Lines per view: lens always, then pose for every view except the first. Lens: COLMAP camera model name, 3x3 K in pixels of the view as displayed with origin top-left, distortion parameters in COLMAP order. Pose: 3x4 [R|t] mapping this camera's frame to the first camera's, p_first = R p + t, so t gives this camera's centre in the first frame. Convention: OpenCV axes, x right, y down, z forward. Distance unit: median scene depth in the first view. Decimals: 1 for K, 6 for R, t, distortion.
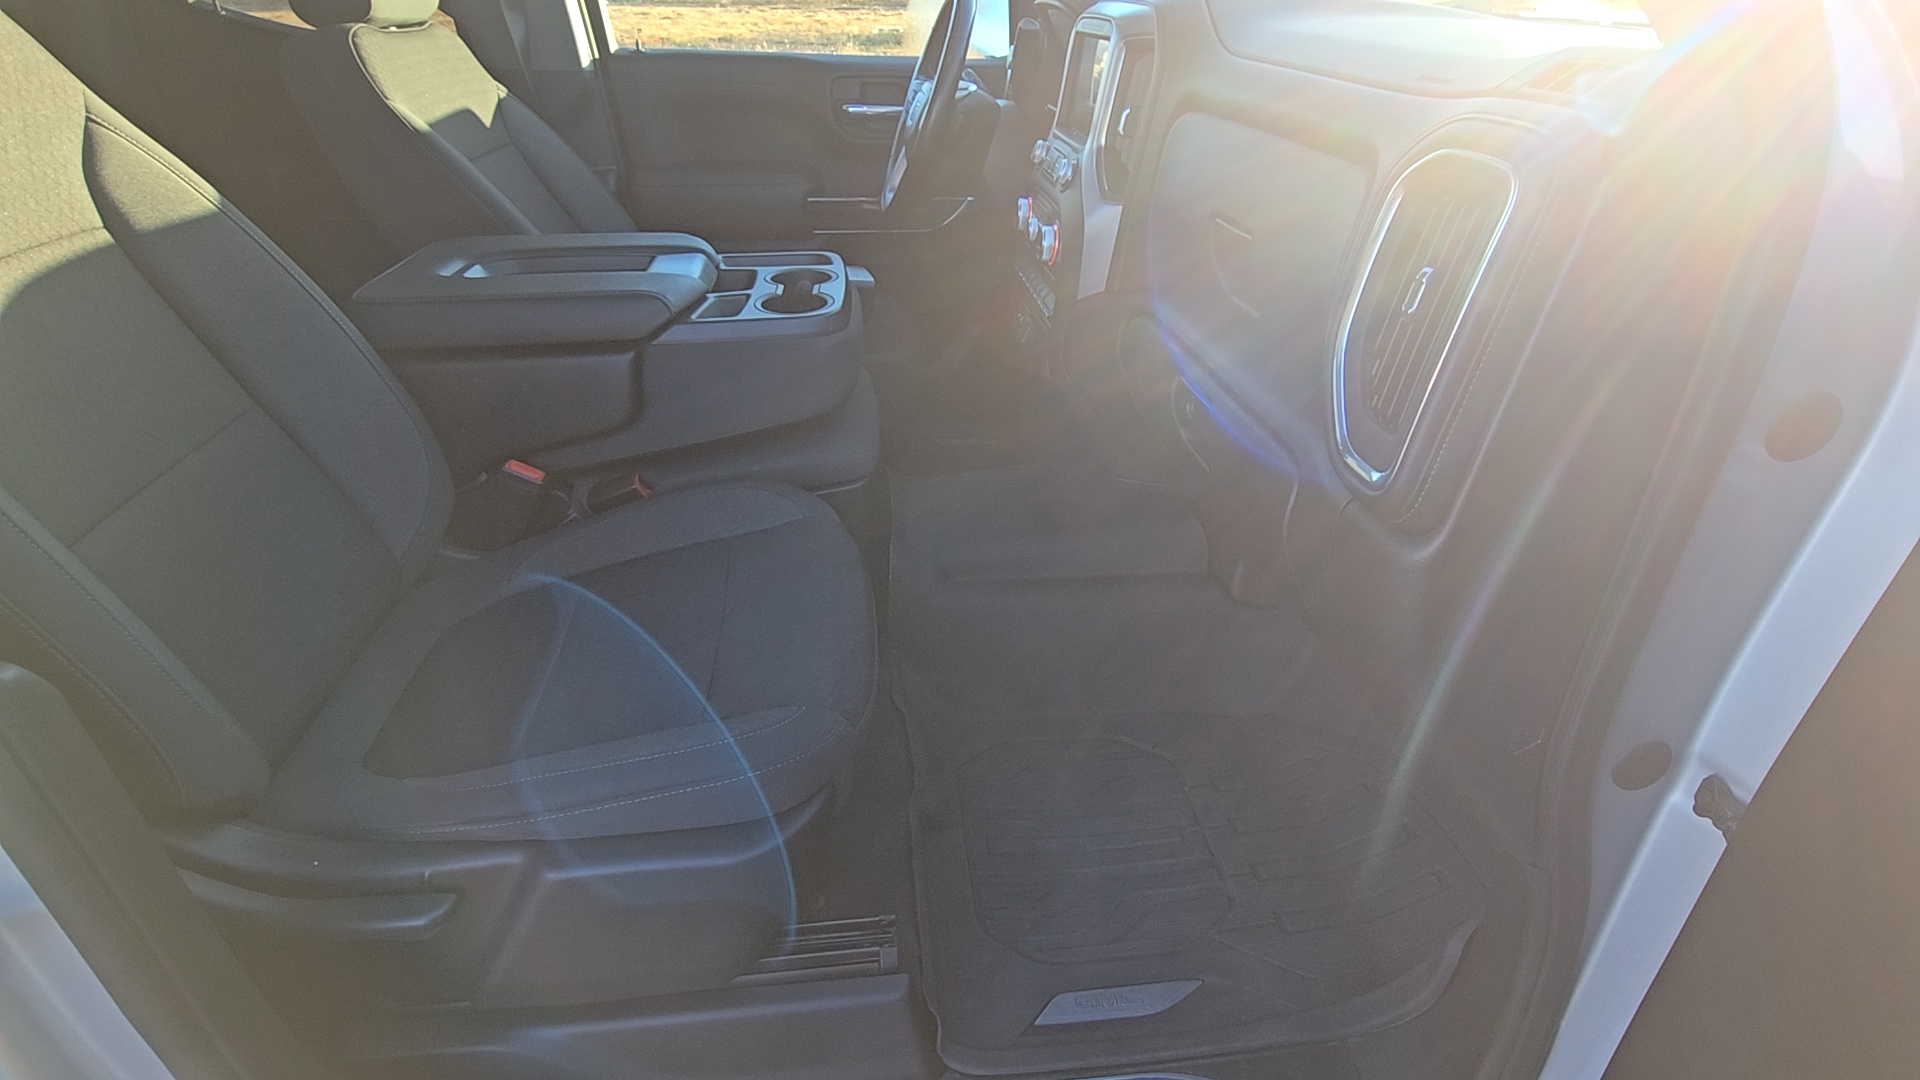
lens RADIAL K [[972.6, 0, 960.0], [0, 972.6, 540.0], [0, 0, 1]] dist [0.000520, 0.000294]
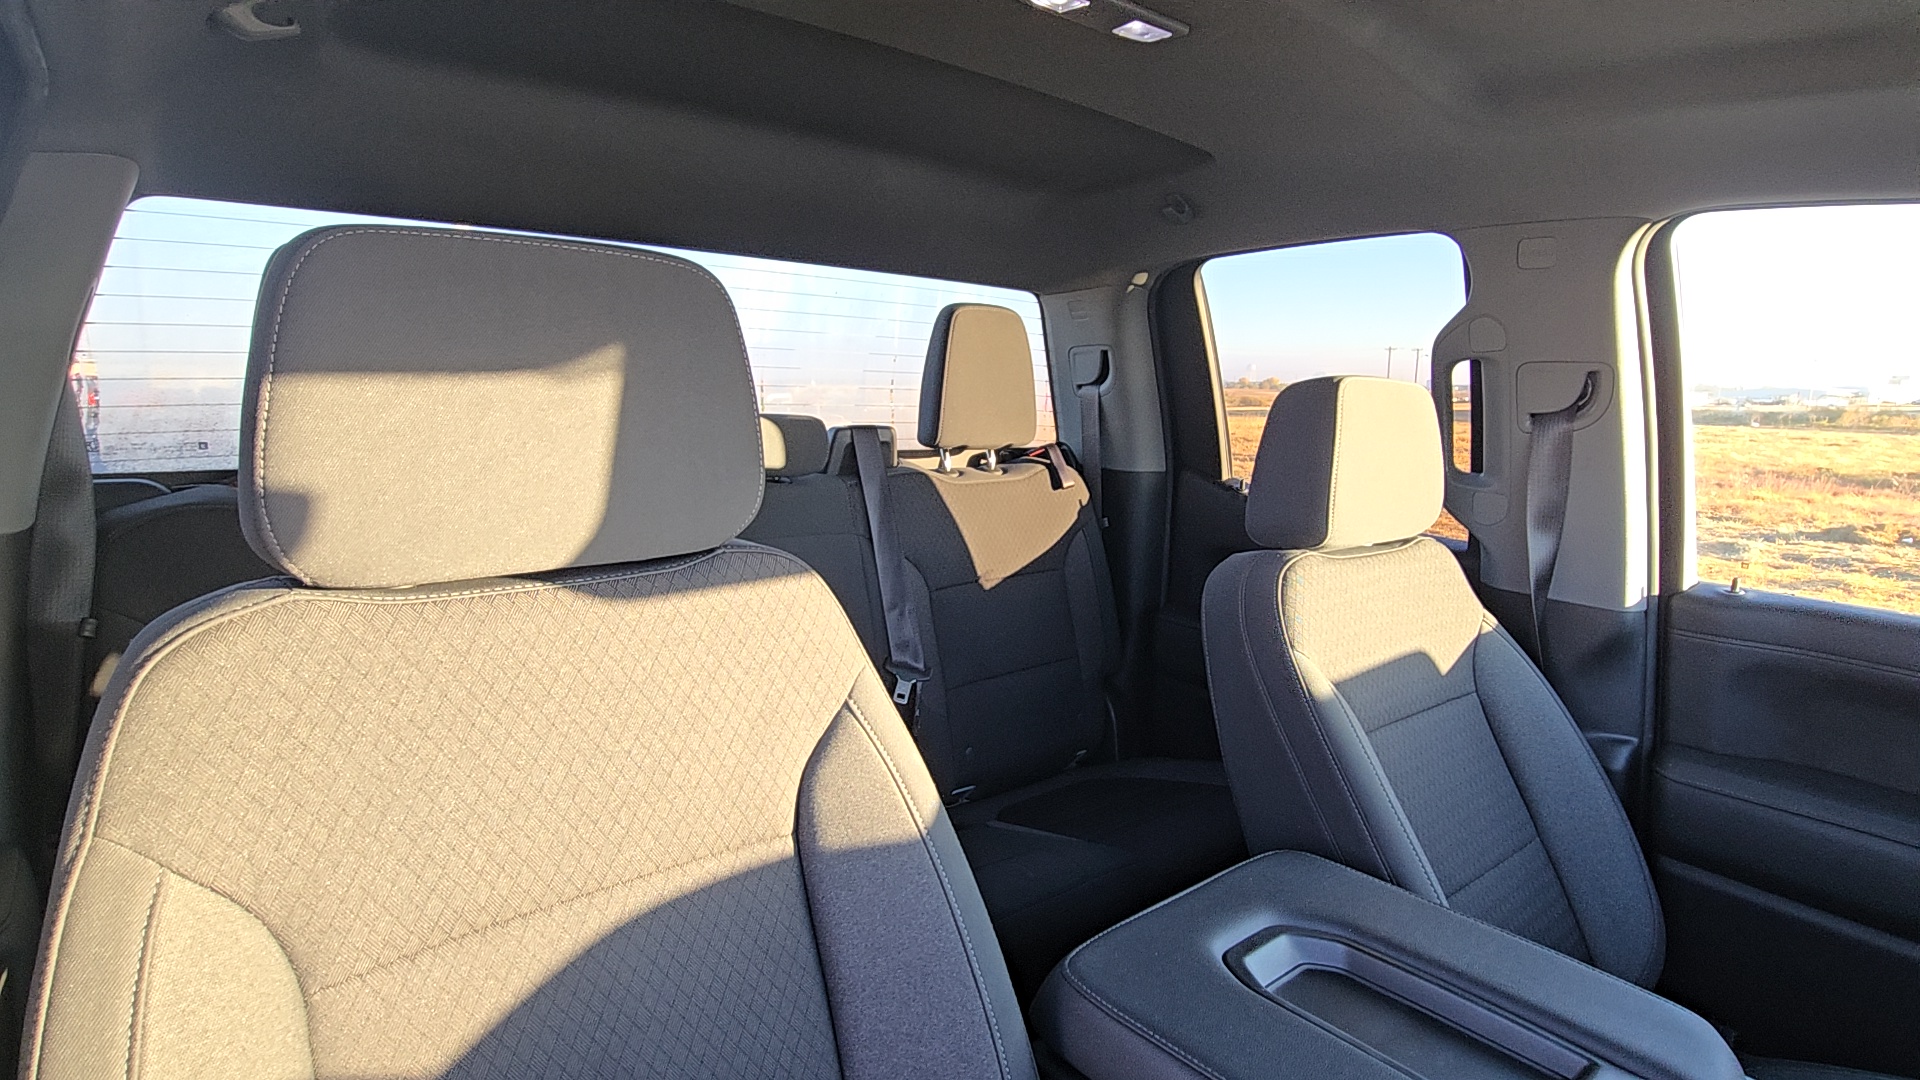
lens RADIAL K [[951.3, 0, 945.9], [0, 951.3, 560.9], [0, 0, 1]] dist [0.000251, 0.000177]
pose [[0.533634, 0.143068, -0.833526, -0.093139], [-0.427758, 0.895881, -0.120086, -0.250289], [0.729560, 0.420630, 0.539271, 0.293430]]
